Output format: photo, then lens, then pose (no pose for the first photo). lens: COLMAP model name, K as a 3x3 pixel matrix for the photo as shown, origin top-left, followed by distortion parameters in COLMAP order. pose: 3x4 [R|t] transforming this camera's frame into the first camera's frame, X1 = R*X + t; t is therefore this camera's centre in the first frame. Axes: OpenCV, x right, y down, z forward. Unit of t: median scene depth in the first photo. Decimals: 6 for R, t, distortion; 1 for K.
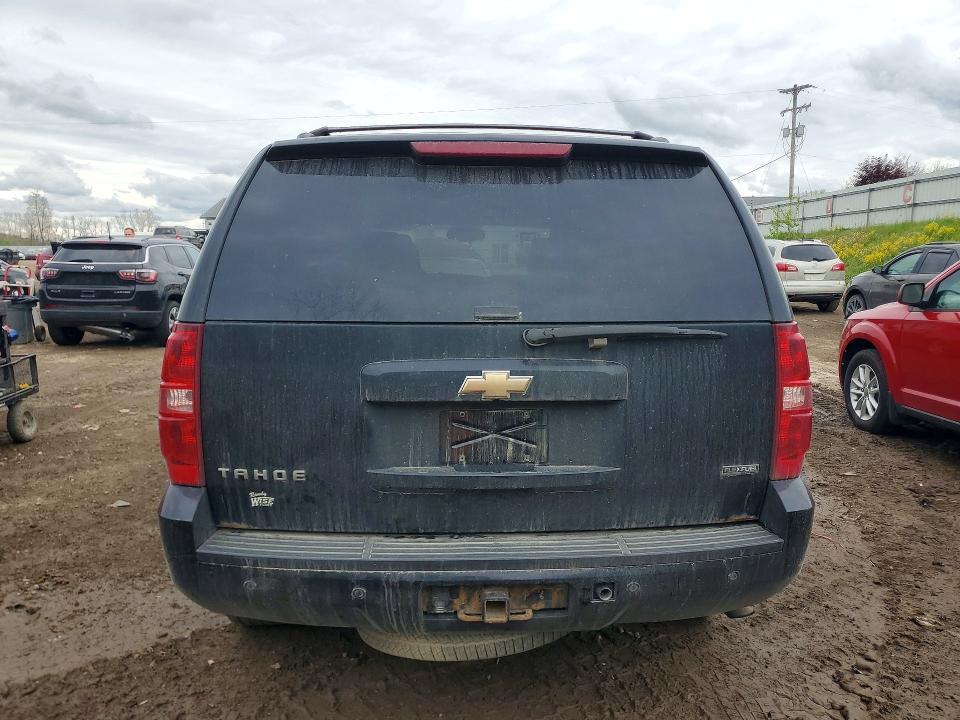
lens RADIAL K [[763.2, 0, 480.0], [0, 763.2, 360.0], [0, 0, 1]] dist [0.004626, 0.006394]
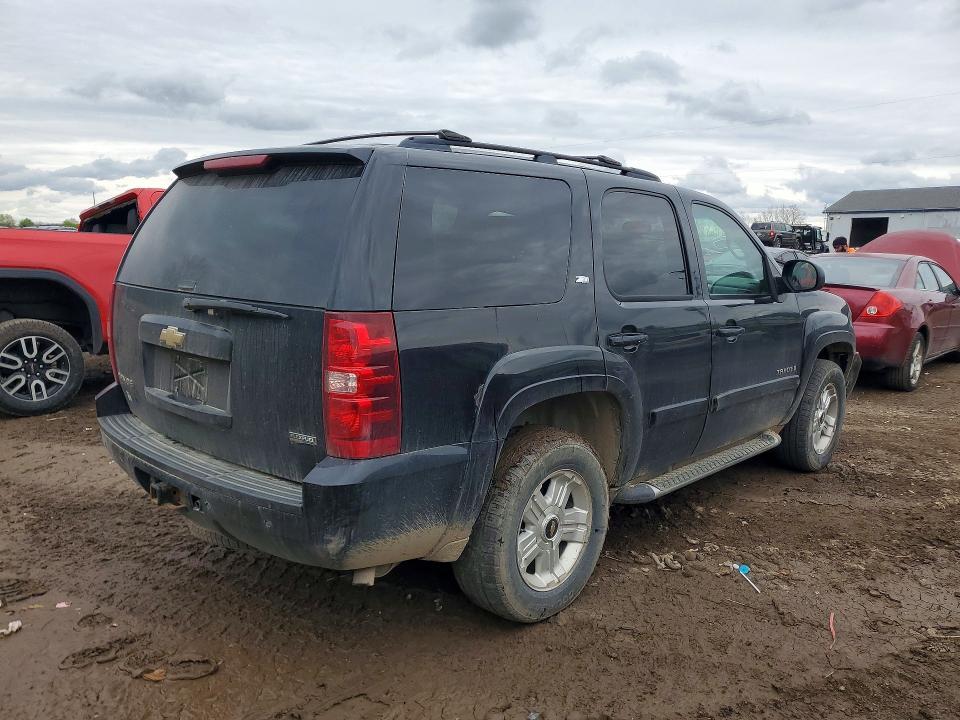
lens RADIAL K [[737.1, 0, 479.5], [0, 737.1, 376.5], [0, 0, 1]] dist [0.049729, 0.004540]
pose [[0.698968, 0.140718, -0.701172, 0.095736], [-0.118396, 0.989690, 0.080597, -0.004946], [0.705284, 0.026681, 0.708422, 0.030500]]
